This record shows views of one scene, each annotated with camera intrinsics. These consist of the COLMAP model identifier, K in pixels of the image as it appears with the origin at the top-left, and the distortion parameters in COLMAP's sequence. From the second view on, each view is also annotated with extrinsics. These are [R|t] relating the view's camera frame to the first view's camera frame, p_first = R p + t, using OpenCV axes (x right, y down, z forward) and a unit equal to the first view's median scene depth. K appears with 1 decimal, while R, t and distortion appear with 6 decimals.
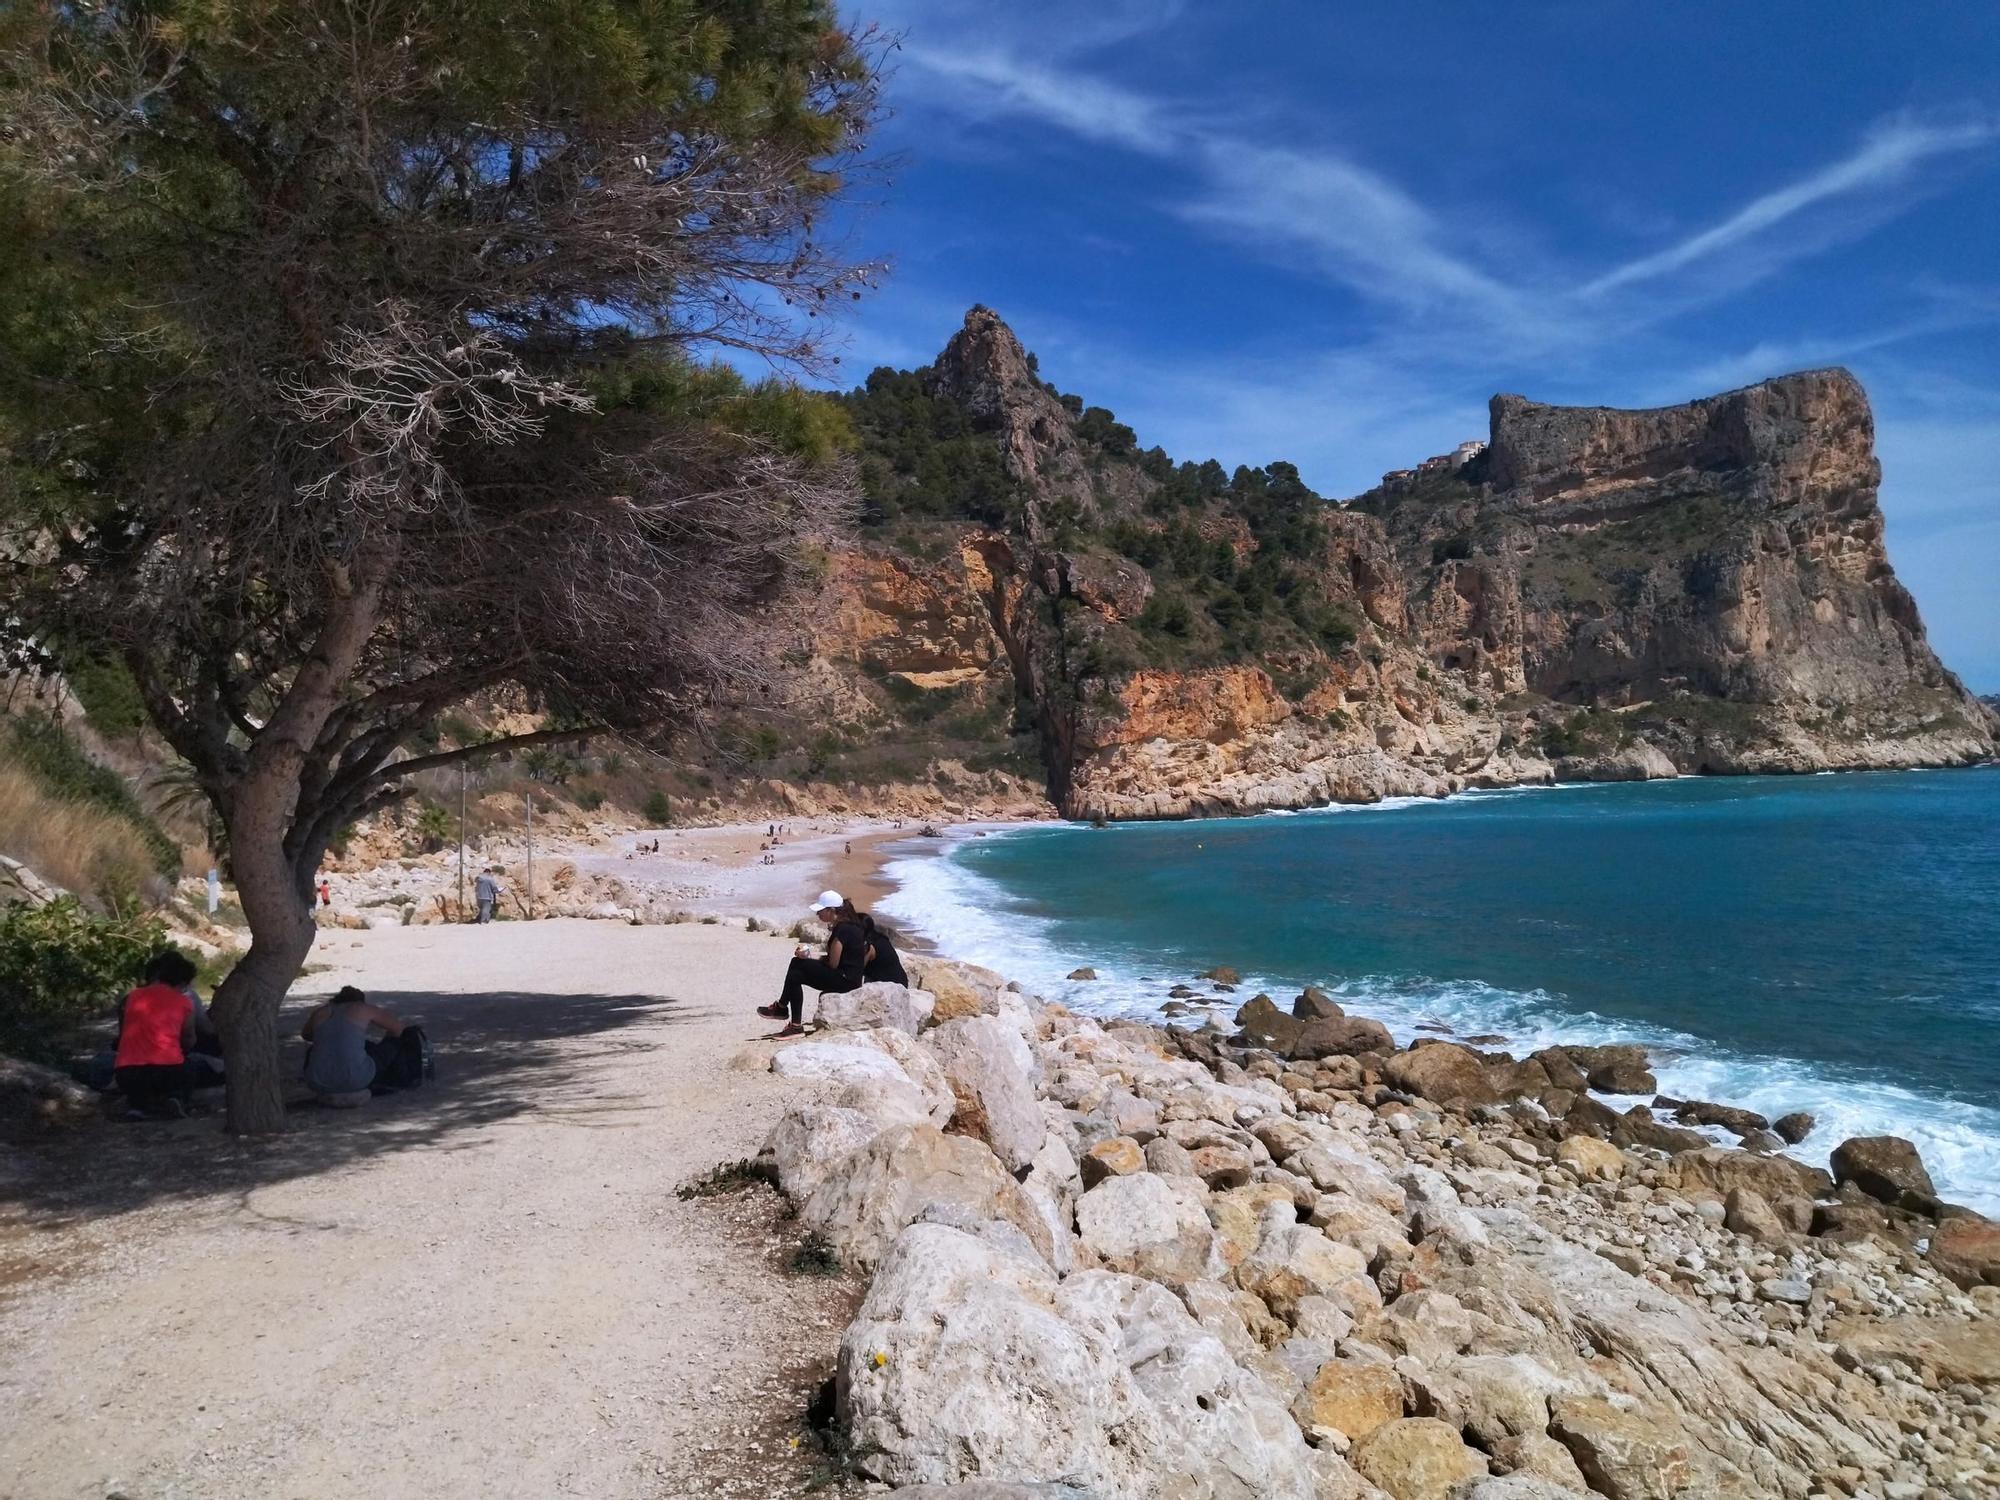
lens RADIAL K [[1497.9, 0, 1011.7], [0, 1497.9, 755.3], [0, 0, 1]] dist [0.132081, -0.234996]
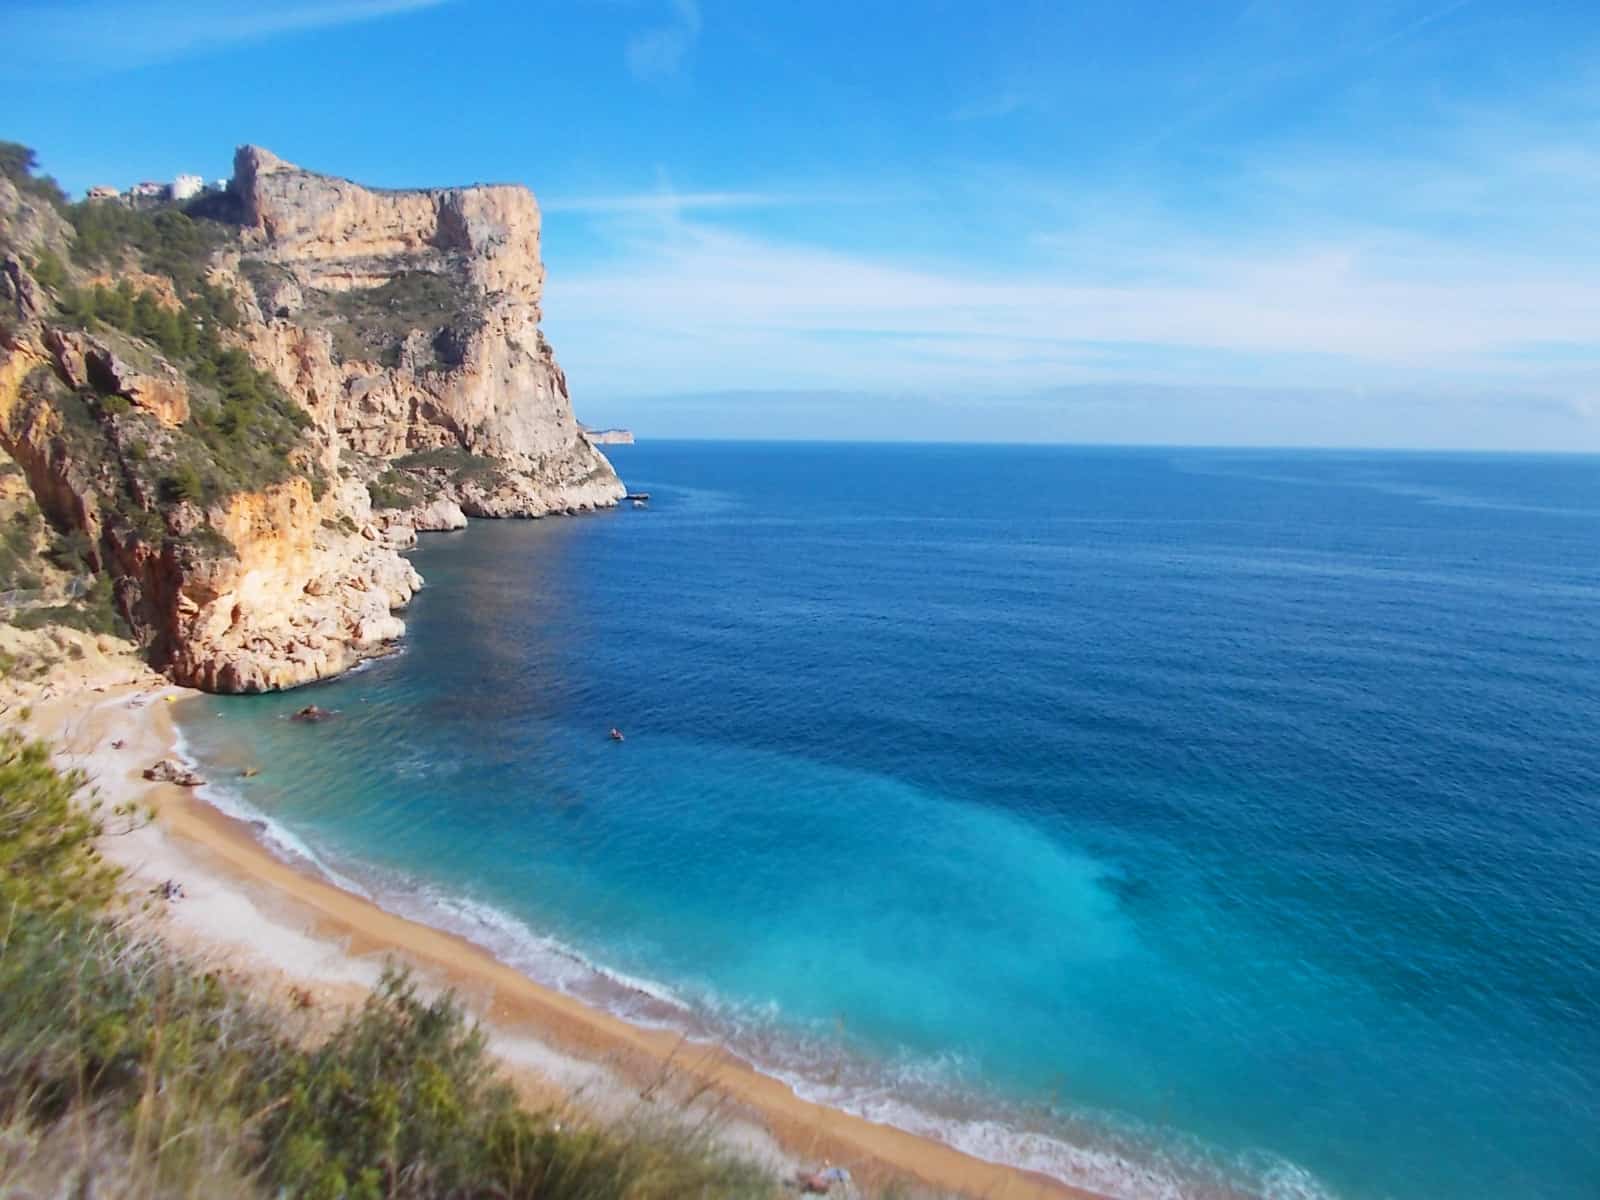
lens RADIAL K [[1221.9, 0, 800.0], [0, 1221.9, 600.0], [0, 0, 1]] dist [-0.002810, -0.001946]
pose [[0.643532, -0.065387, 0.762621, -0.220753], [-0.040631, 0.992021, 0.119342, -0.085574], [-0.764340, -0.107787, 0.635741, 0.280651]]
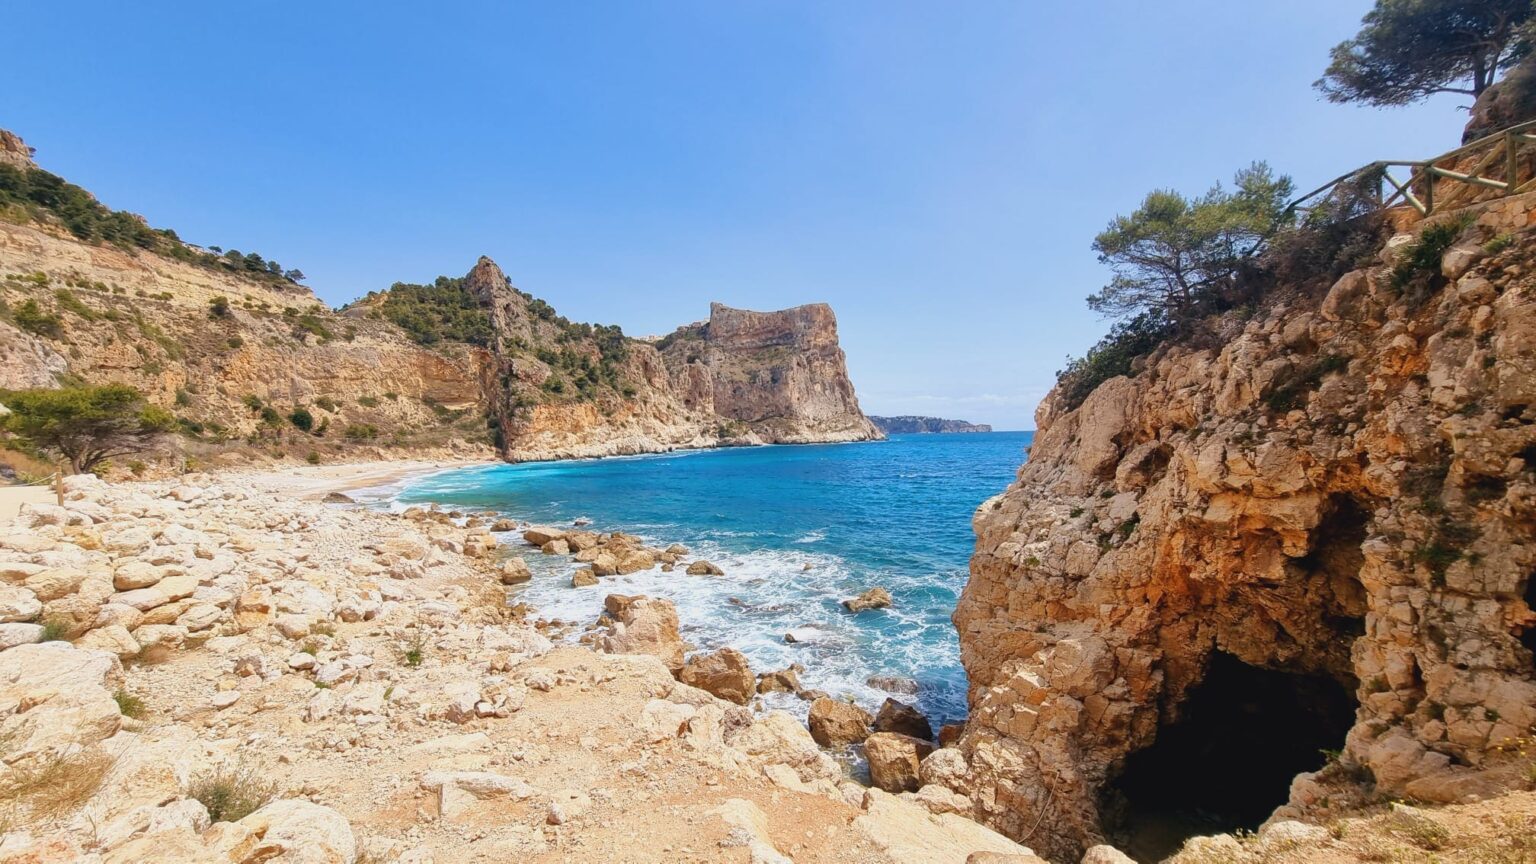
lens RADIAL K [[623.9, 0, 768.9], [0, 623.9, 440.4], [0, 0, 1]] dist [0.000132, 0.000535]
pose [[0.940626, 0.005421, 0.339402, 0.085610], [-0.008815, 0.999925, 0.008458, -0.006786], [-0.339331, -0.010948, 0.940603, -0.158892]]
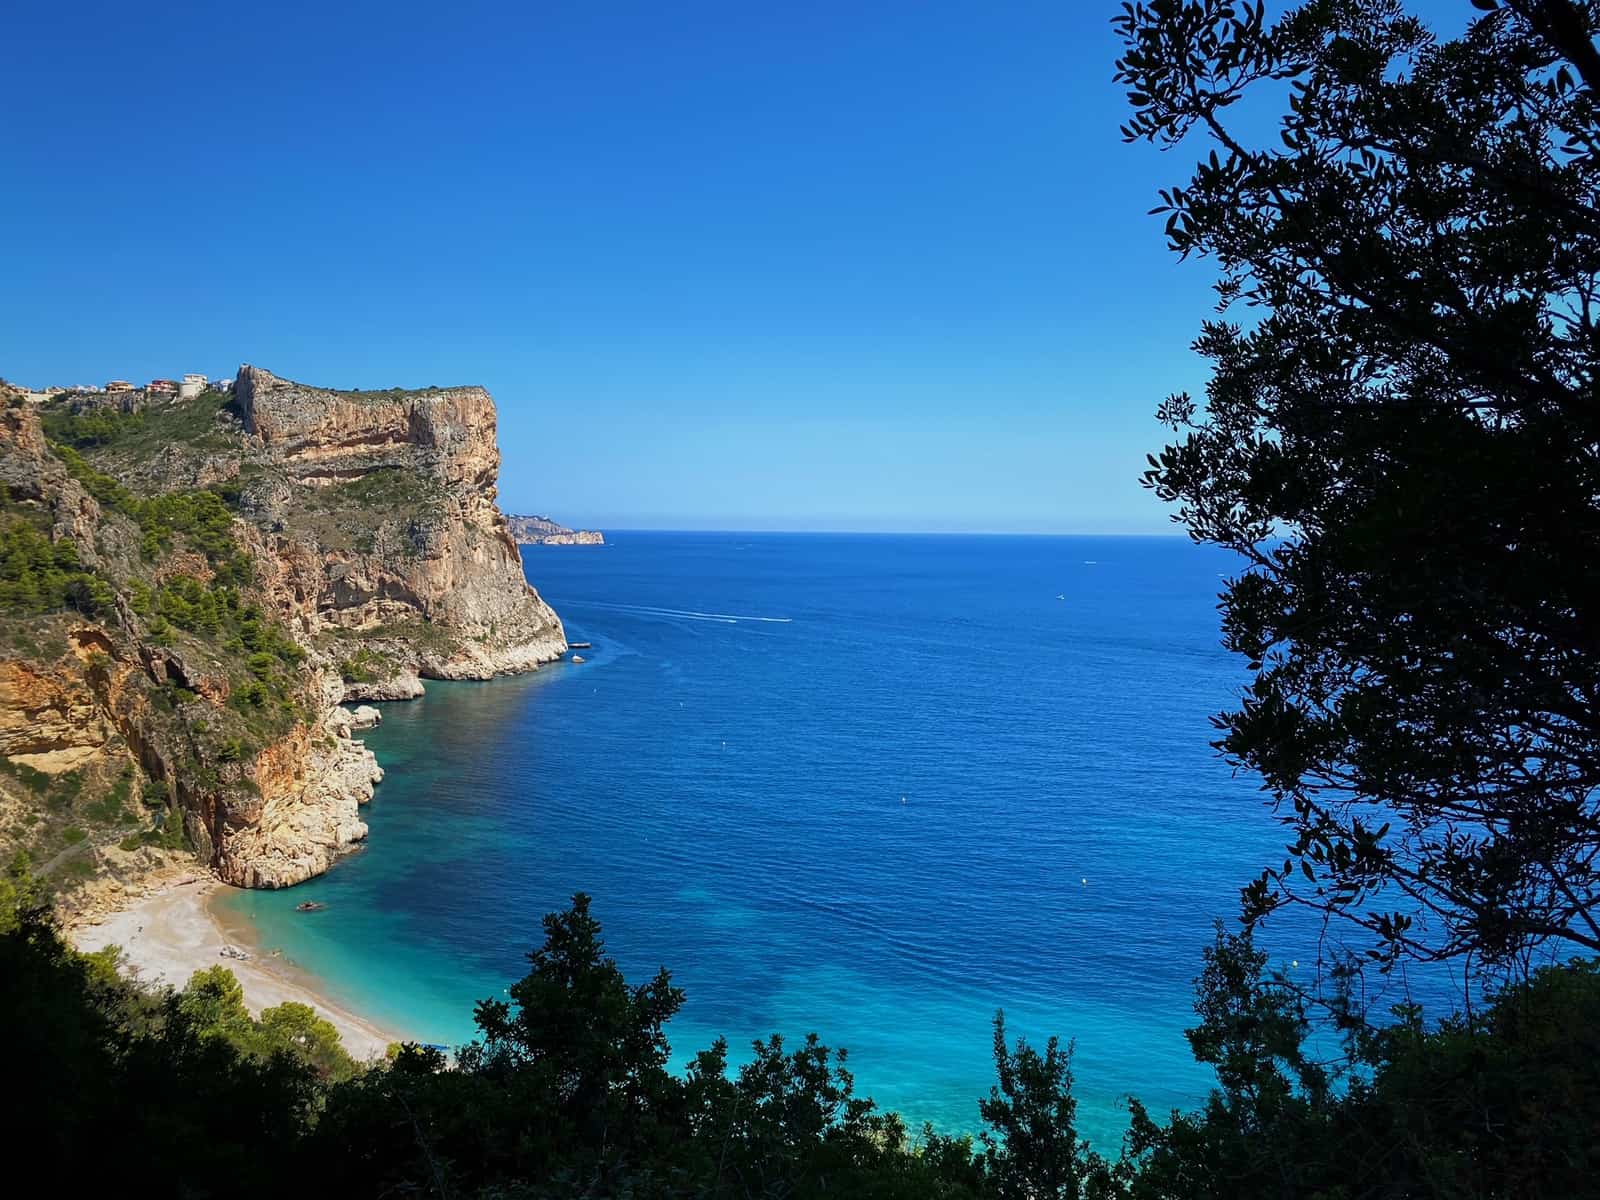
lens RADIAL K [[1236.4, 0, 797.9], [0, 1236.4, 571.7], [0, 0, 1]] dist [0.005014, 0.006117]
pose [[0.630831, 0.003036, 0.775914, -0.422646], [-0.038794, 0.998865, 0.027632, -0.240843], [-0.774950, -0.047531, 0.630233, -0.042500]]
